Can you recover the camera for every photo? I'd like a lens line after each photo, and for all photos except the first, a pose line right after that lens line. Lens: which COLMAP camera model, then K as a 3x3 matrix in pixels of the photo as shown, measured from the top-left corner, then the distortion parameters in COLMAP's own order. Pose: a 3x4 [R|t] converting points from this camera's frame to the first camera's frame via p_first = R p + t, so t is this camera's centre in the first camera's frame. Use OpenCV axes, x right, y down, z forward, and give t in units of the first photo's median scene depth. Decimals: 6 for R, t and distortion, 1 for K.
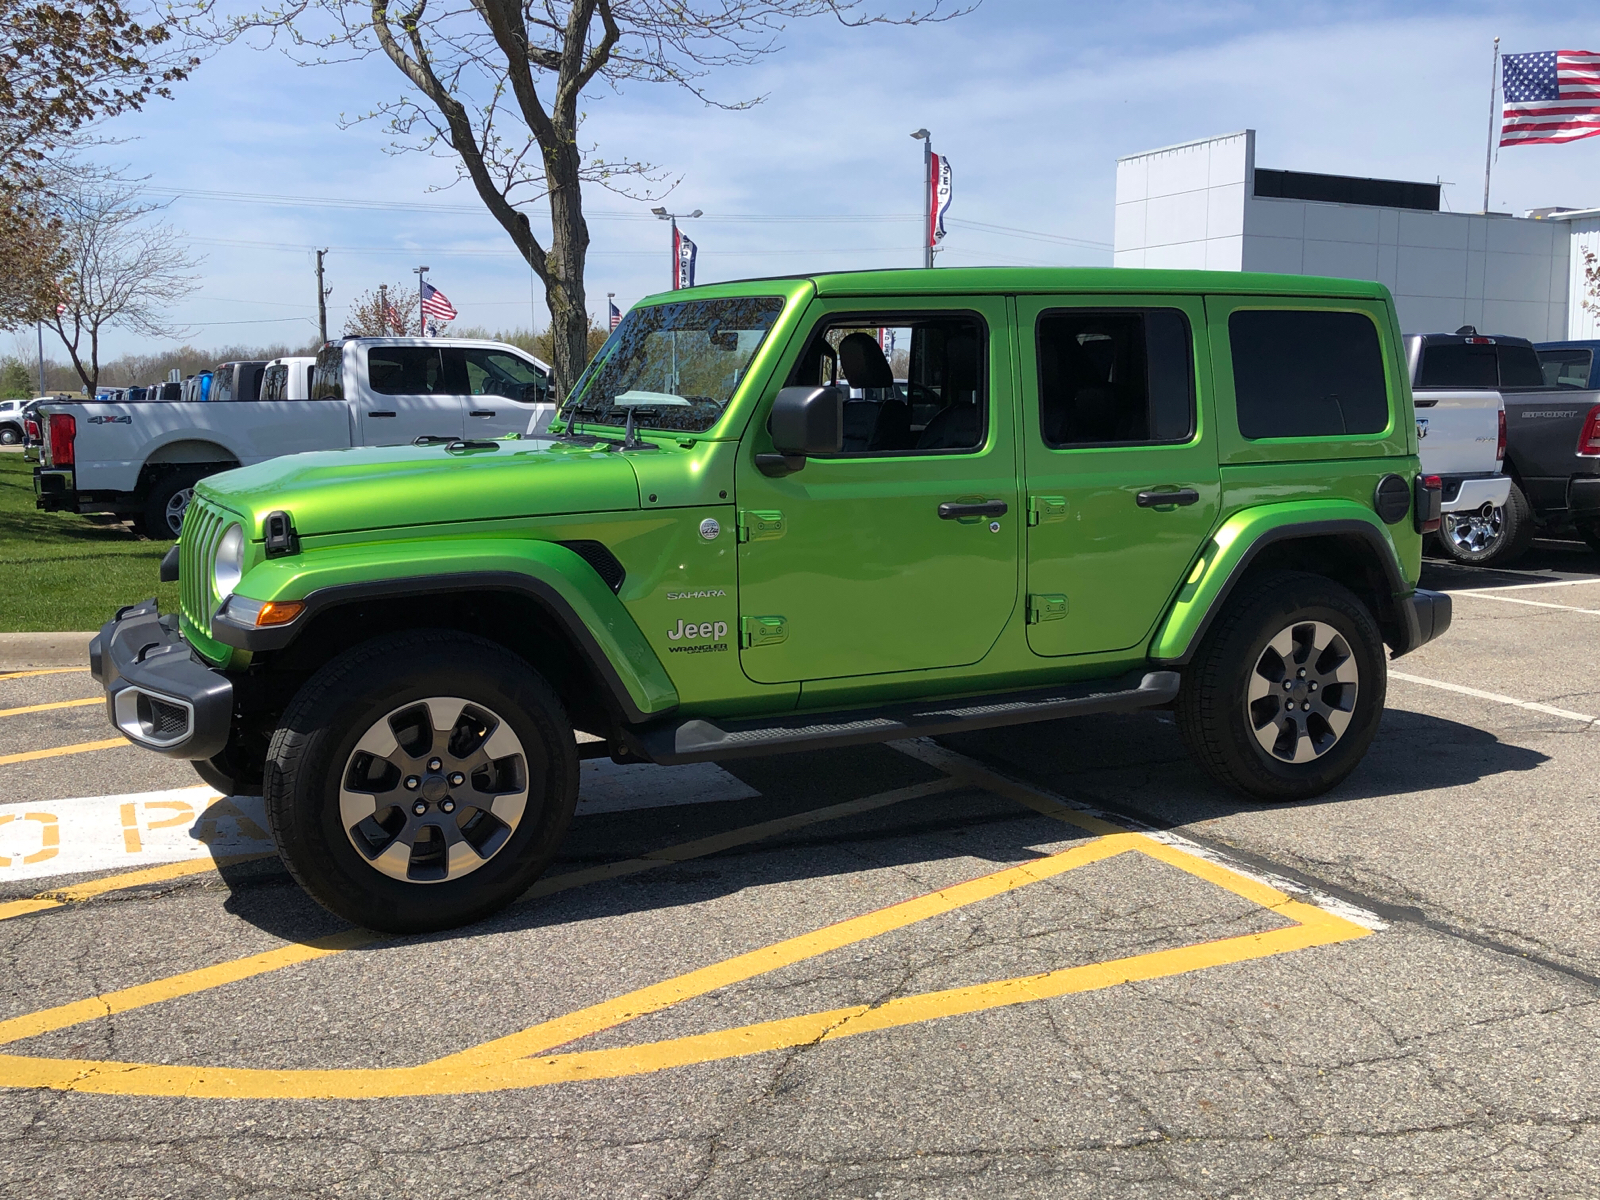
lens RADIAL K [[1626.7, 0, 798.1], [0, 1626.7, 606.8], [0, 0, 1]] dist [0.013858, 0.000000]
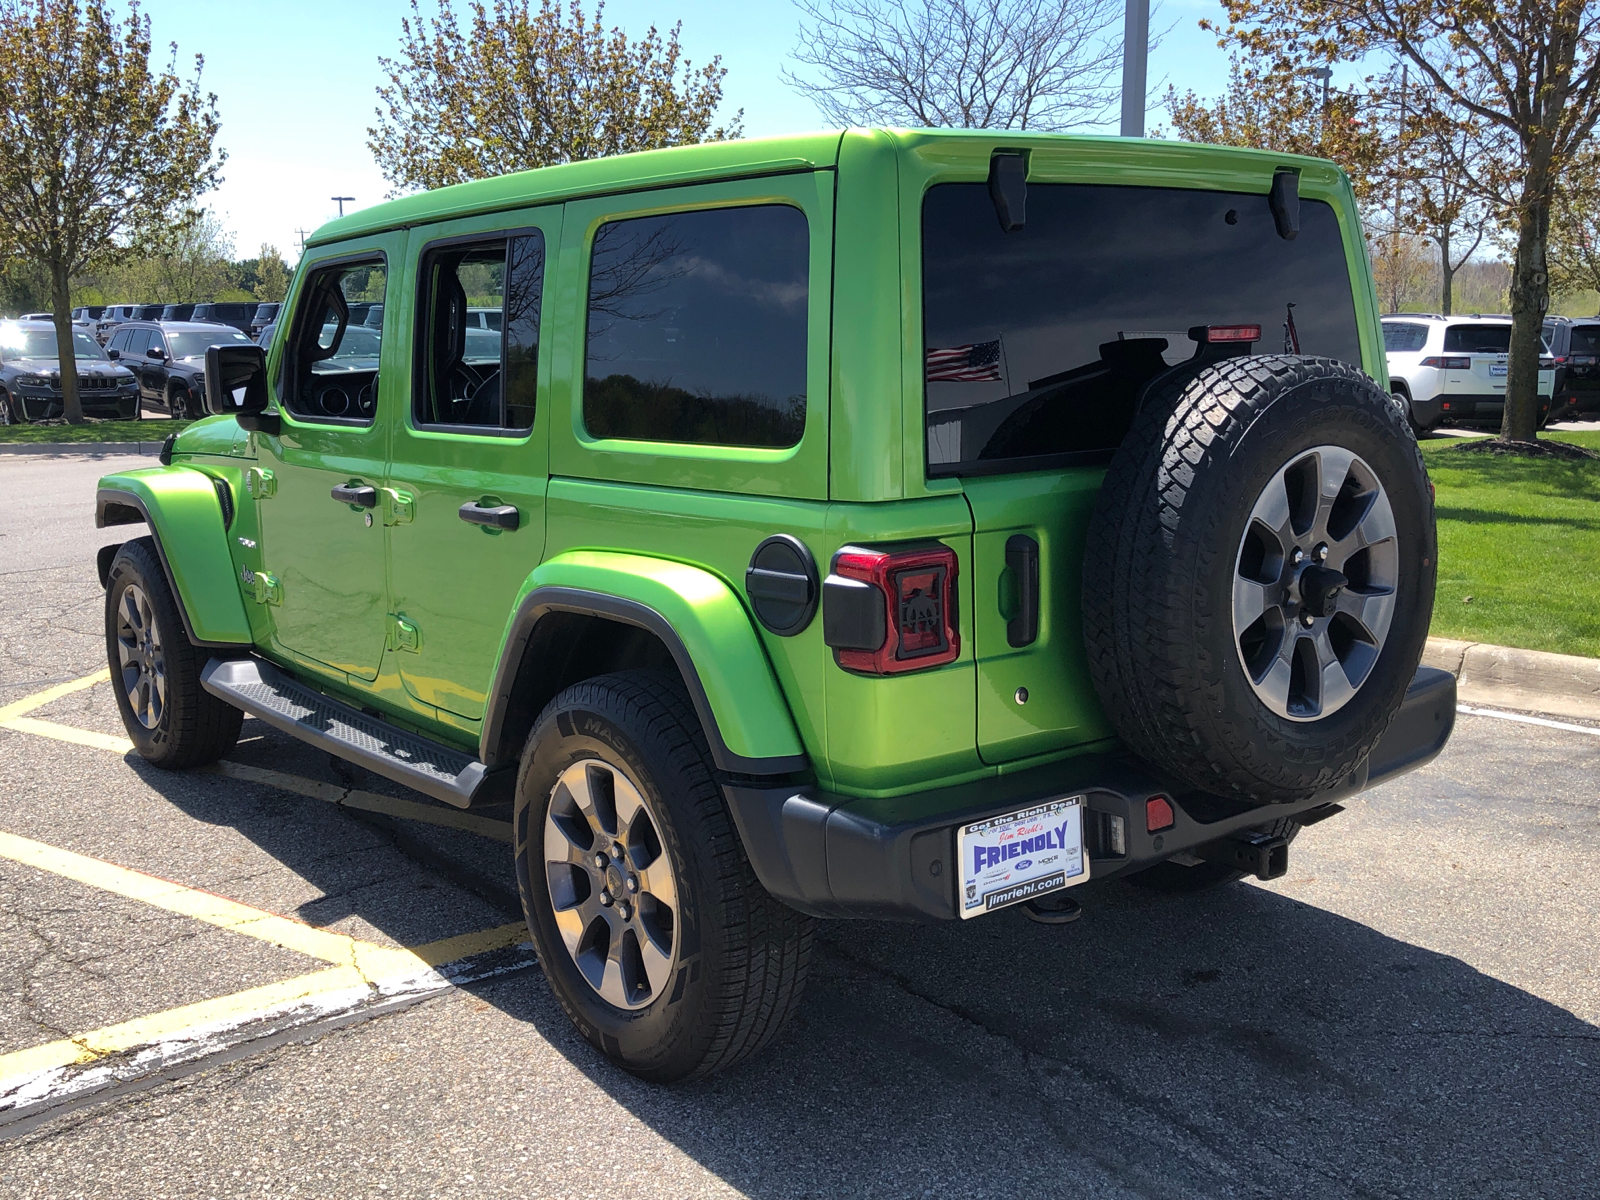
lens RADIAL K [[1626.7, 0, 789.1], [0, 1626.7, 595.5], [0, 0, 1]] dist [0.013858, 0.000000]
pose [[0.196496, 0.158602, -0.967592, 0.961145], [-0.119757, 0.983325, 0.136861, -0.149140], [0.973164, 0.088983, 0.212213, 1.038255]]
